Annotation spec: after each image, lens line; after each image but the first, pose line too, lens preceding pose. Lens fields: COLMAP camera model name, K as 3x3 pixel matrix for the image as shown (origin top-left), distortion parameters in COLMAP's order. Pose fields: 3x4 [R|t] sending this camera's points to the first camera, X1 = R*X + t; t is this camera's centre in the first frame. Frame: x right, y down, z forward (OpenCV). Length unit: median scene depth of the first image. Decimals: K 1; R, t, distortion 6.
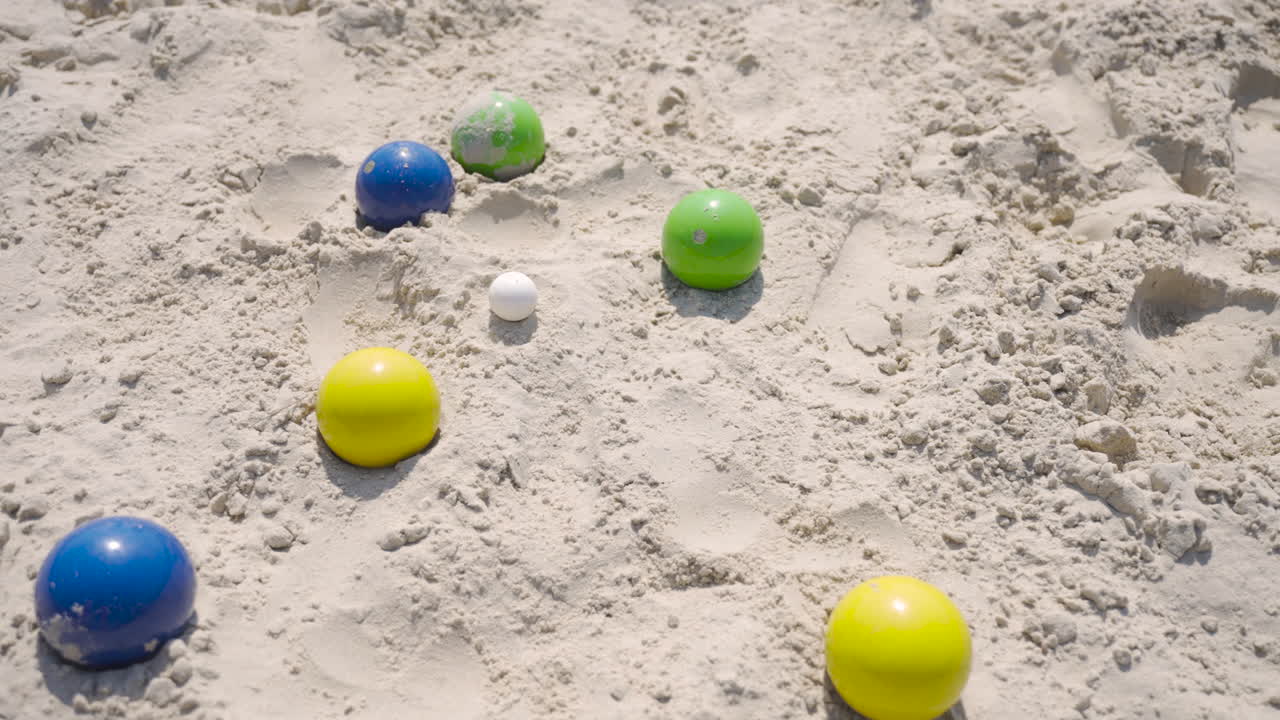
lens RADIAL K [[1163.6, 0, 640.0], [0, 1163.6, 360.0], [0, 0, 1]] dist [-0.003898, -0.012004]
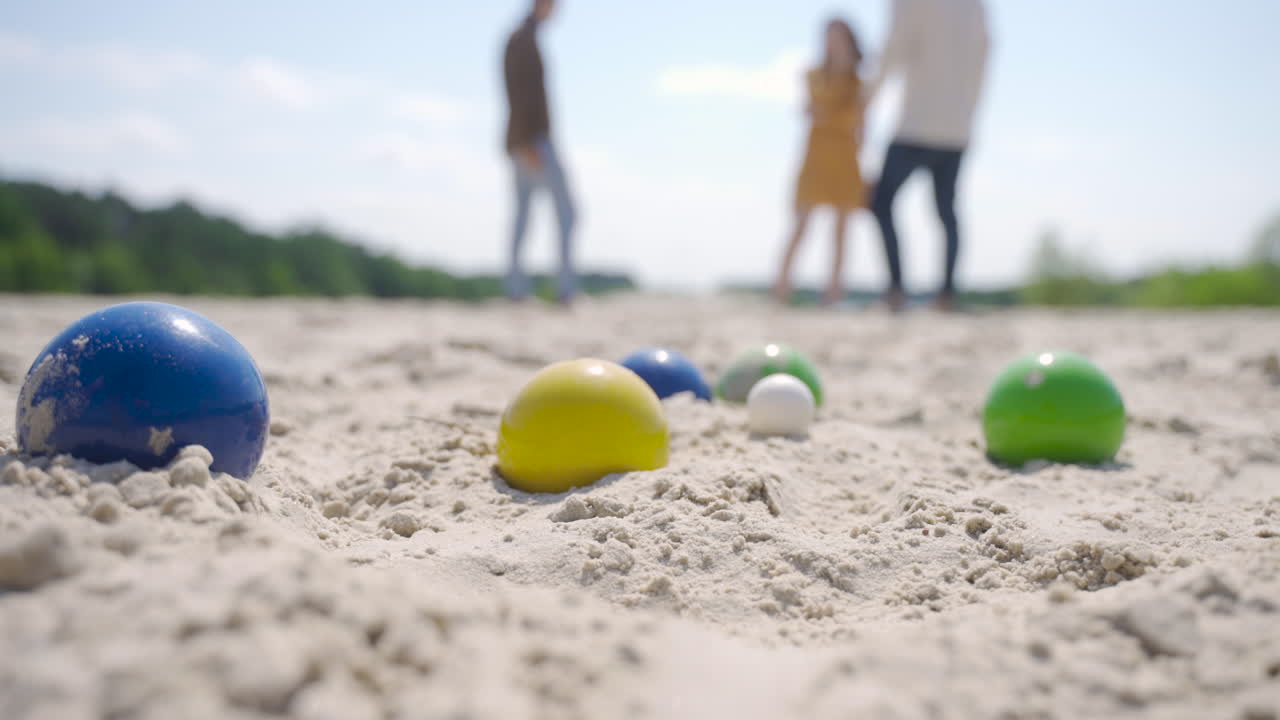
lens RADIAL K [[1163.6, 0, 640.0], [0, 1163.6, 360.0], [0, 0, 1]] dist [-0.003898, -0.012004]
pose [[0.974777, -0.033781, -0.220609, -0.035667], [-0.122782, 0.744276, -0.656489, 0.486176], [0.186370, 0.667017, 0.721356, 0.488027]]
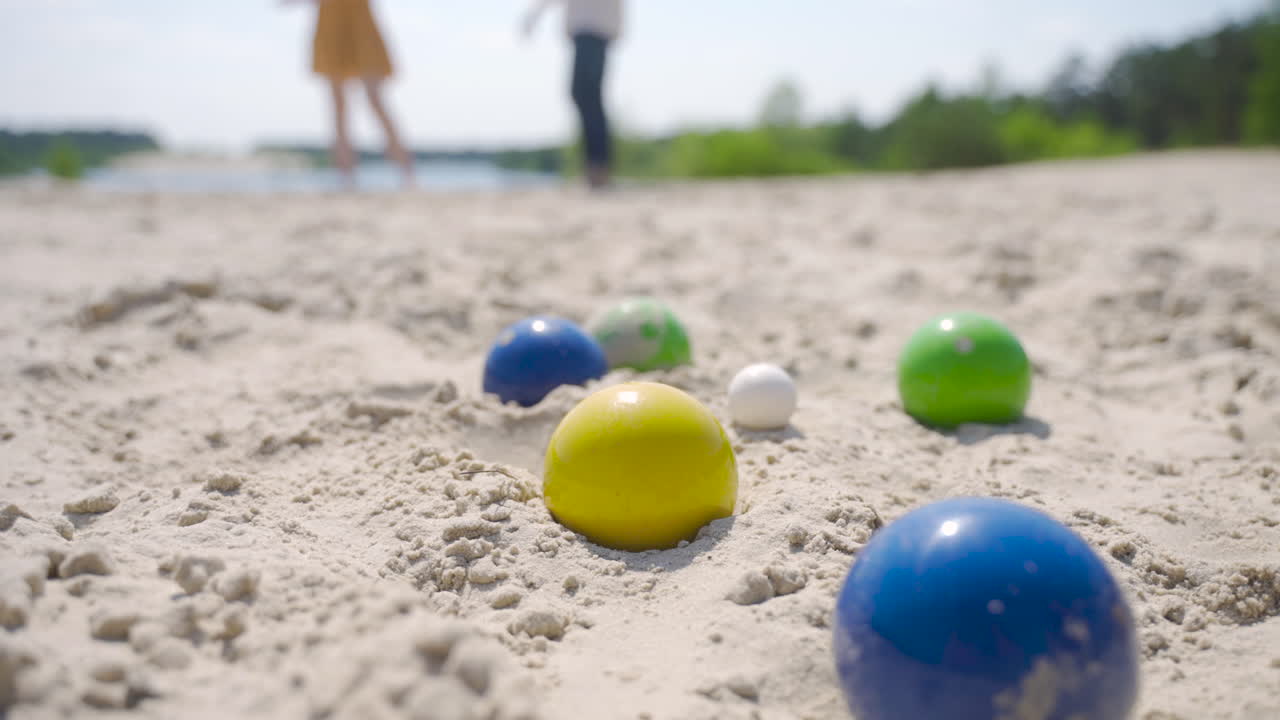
lens RADIAL K [[1163.6, 0, 640.0], [0, 1163.6, 360.0], [0, 0, 1]] dist [-0.003898, -0.012004]
pose [[0.984841, -0.078304, 0.154782, -0.333248], [0.152458, 0.816359, -0.557059, 0.355902], [-0.082738, 0.572212, 0.815921, 0.477274]]
